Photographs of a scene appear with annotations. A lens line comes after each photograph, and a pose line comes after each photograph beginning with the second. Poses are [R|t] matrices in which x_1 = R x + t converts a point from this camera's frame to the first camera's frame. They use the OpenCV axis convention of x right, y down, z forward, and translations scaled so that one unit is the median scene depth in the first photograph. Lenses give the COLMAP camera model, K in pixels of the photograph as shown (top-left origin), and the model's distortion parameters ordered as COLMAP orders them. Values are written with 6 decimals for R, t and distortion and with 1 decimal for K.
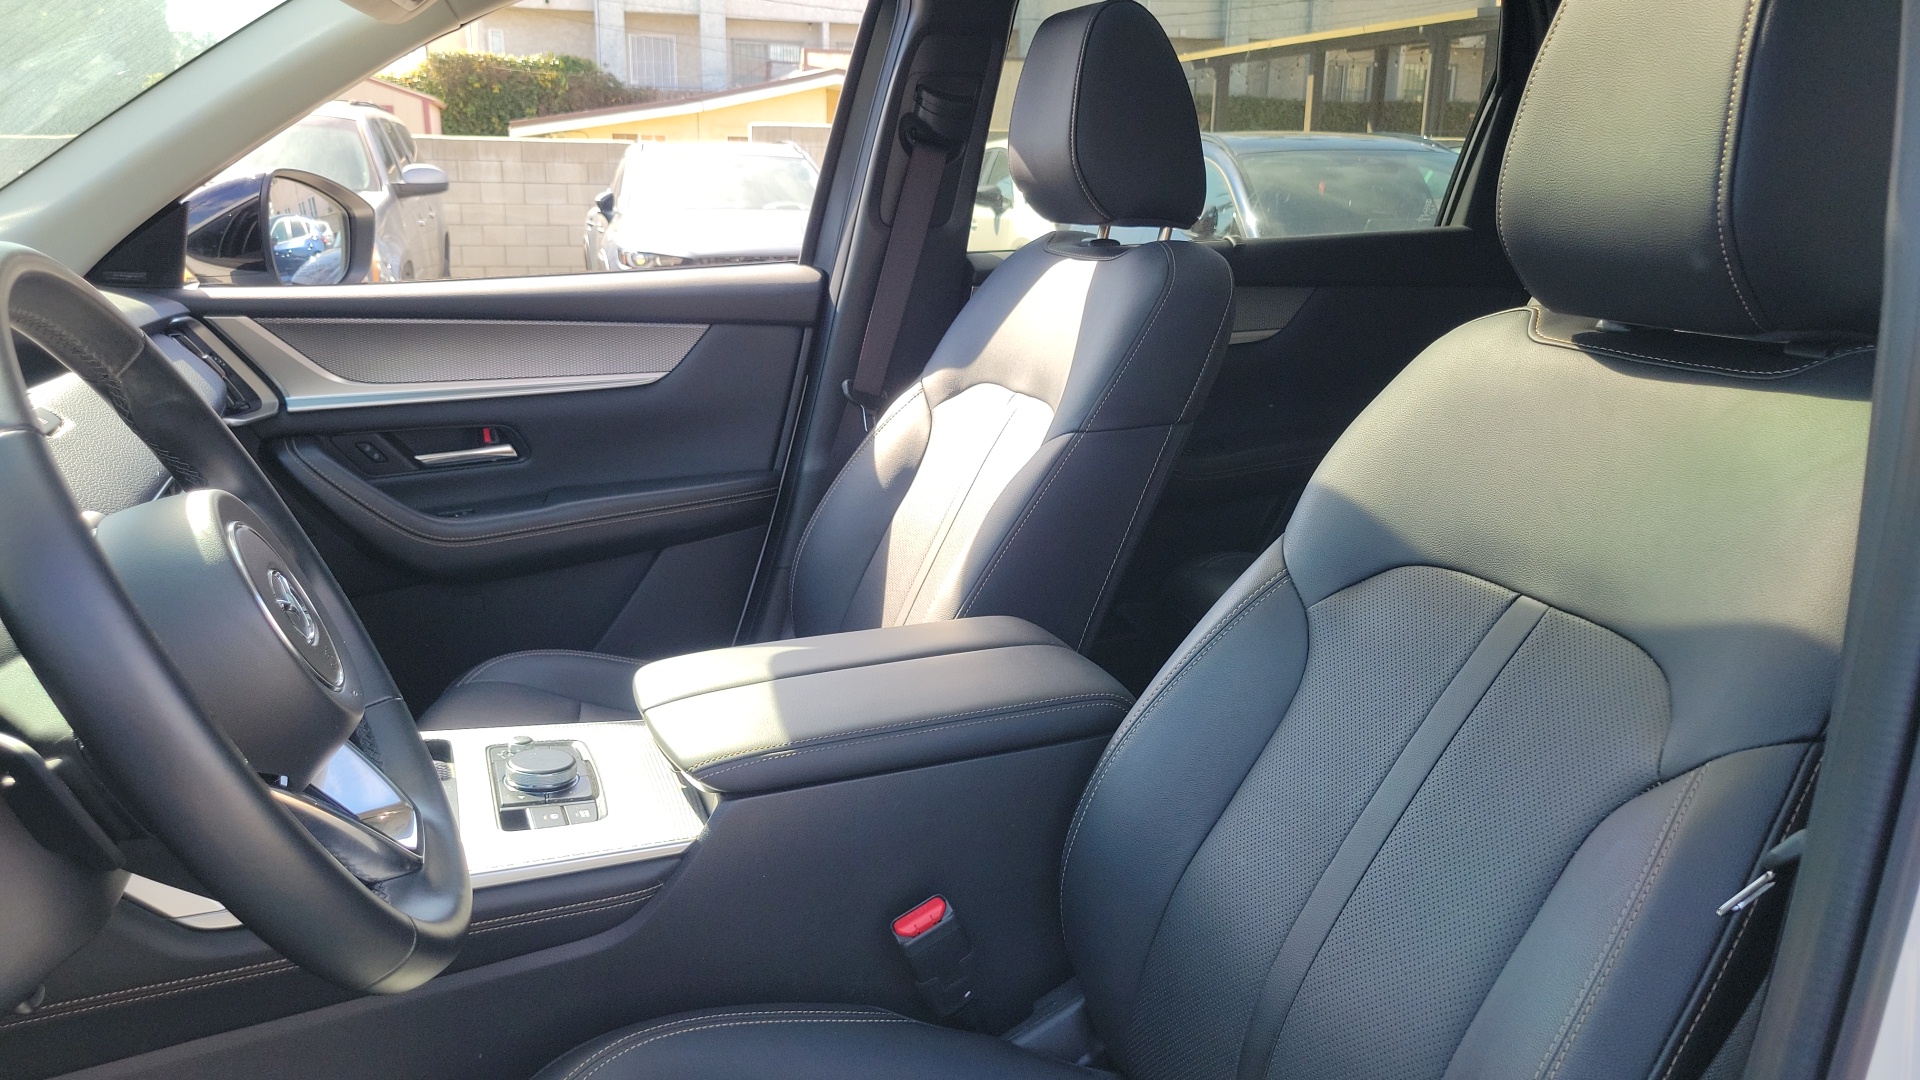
lens RADIAL K [[1463.2, 0, 933.7], [0, 1463.2, 523.8], [0, 0, 1]] dist [0.024836, -0.022084]
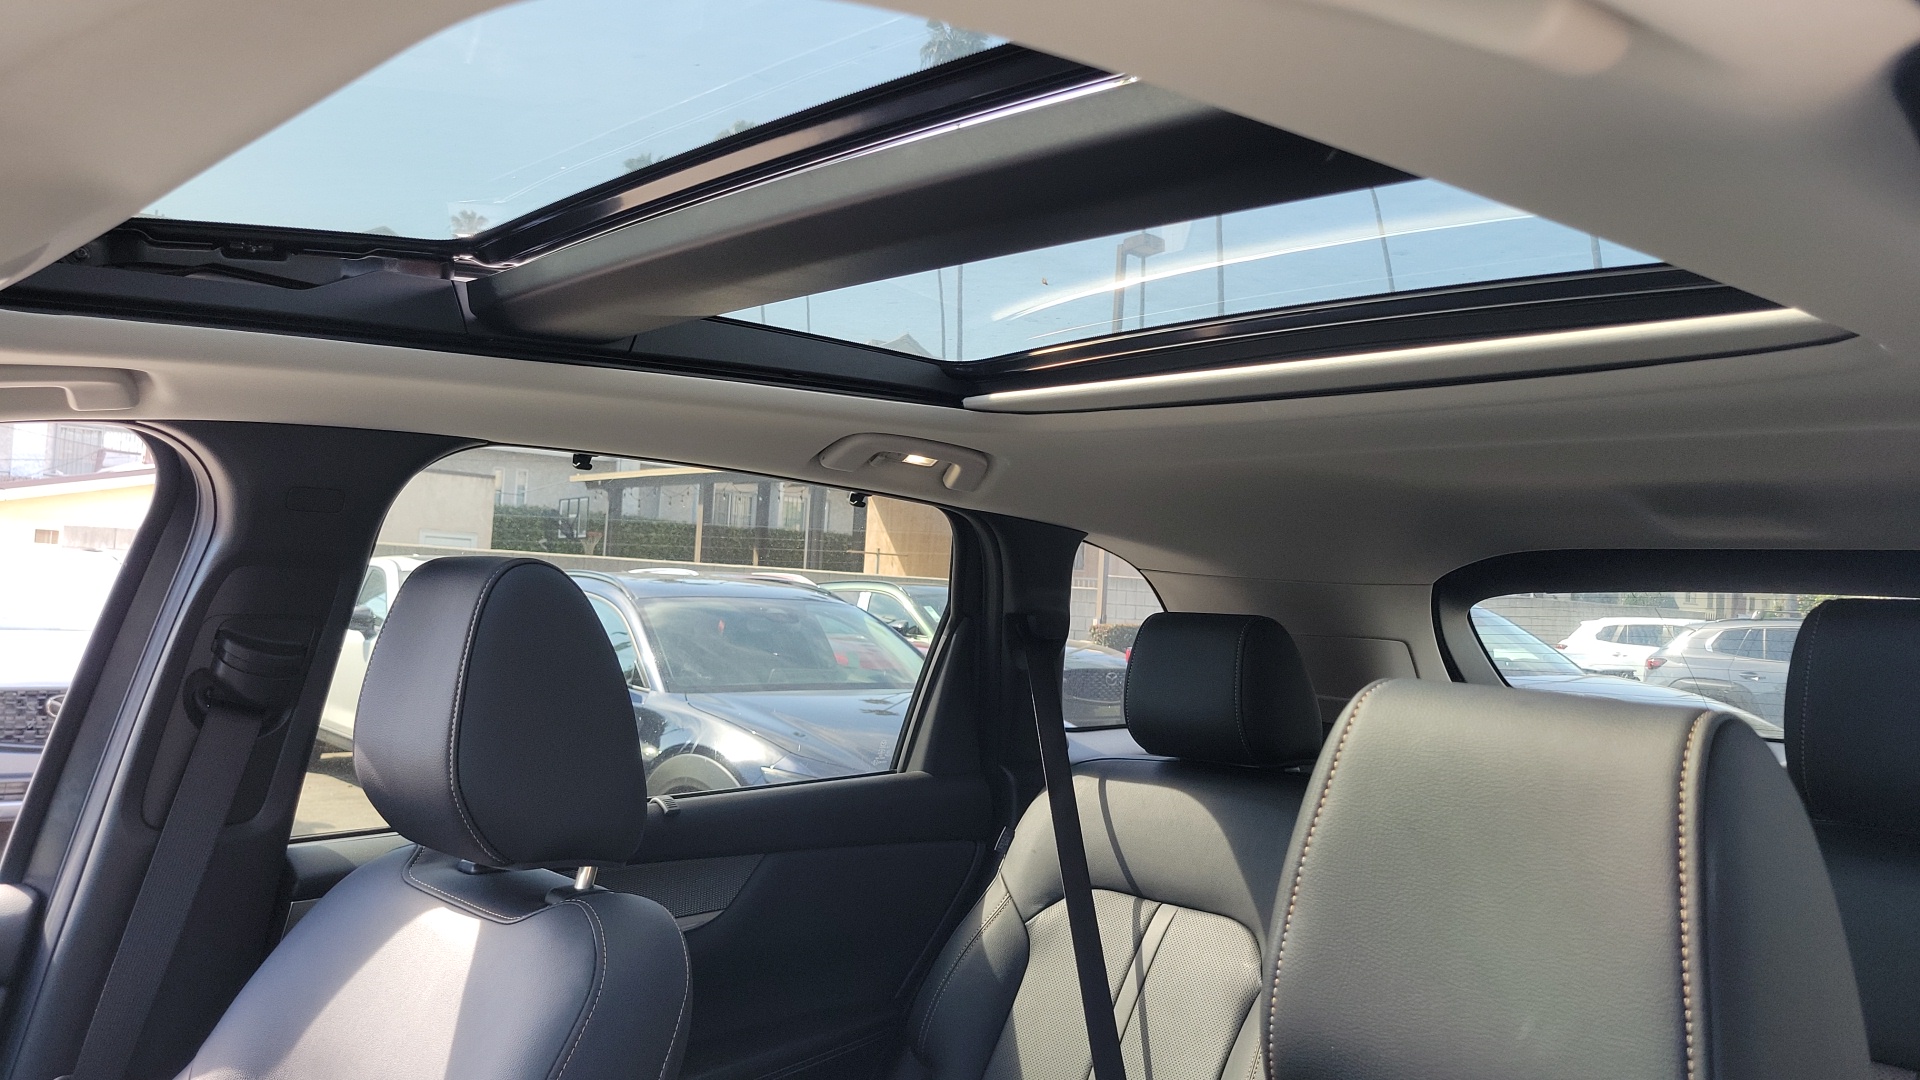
lens RADIAL K [[1463.2, 0, 968.5], [0, 1463.2, 522.3], [0, 0, 1]] dist [0.024836, -0.022084]
pose [[0.909371, 0.060788, 0.411521, 0.019717], [0.054752, 0.963169, -0.263264, -0.130479], [-0.412368, 0.261936, 0.872549, 0.210747]]
